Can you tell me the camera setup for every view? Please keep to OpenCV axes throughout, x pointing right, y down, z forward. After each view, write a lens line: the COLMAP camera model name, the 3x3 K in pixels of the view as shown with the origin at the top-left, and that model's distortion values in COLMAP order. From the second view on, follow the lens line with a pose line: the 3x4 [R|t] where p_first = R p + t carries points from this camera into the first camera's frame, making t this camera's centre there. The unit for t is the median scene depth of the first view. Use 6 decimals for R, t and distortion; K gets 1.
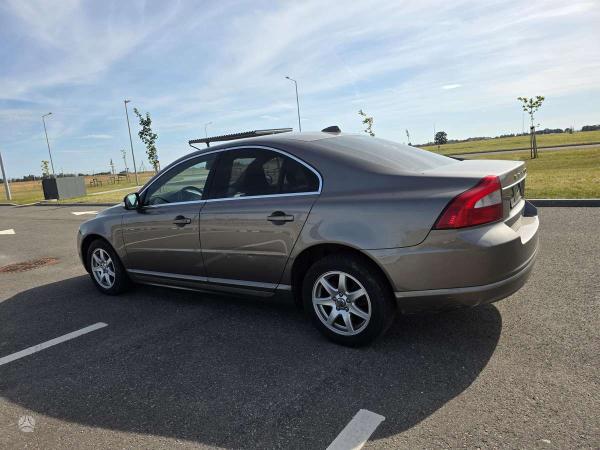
lens RADIAL K [[434.8, 0, 300.0], [0, 434.8, 225.0], [0, 0, 1]] dist [0.055591, -0.050778]
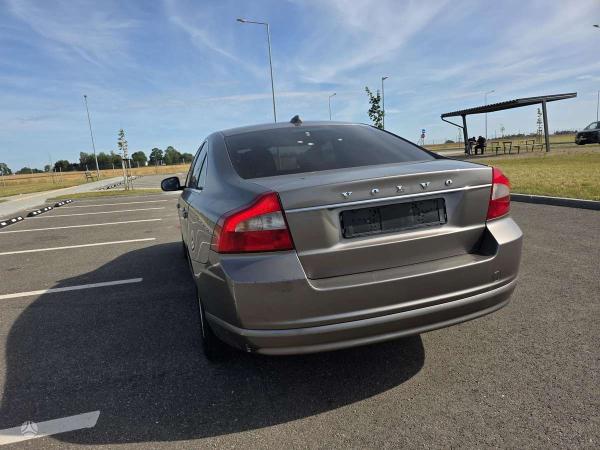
lens RADIAL K [[434.8, 0, 300.0], [0, 434.8, 225.0], [0, 0, 1]] dist [0.055591, -0.050778]
pose [[0.762899, 0.131680, -0.632965, 0.198481], [-0.089868, 0.991133, 0.097876, -0.027846], [0.640241, -0.017786, 0.767968, 0.094128]]
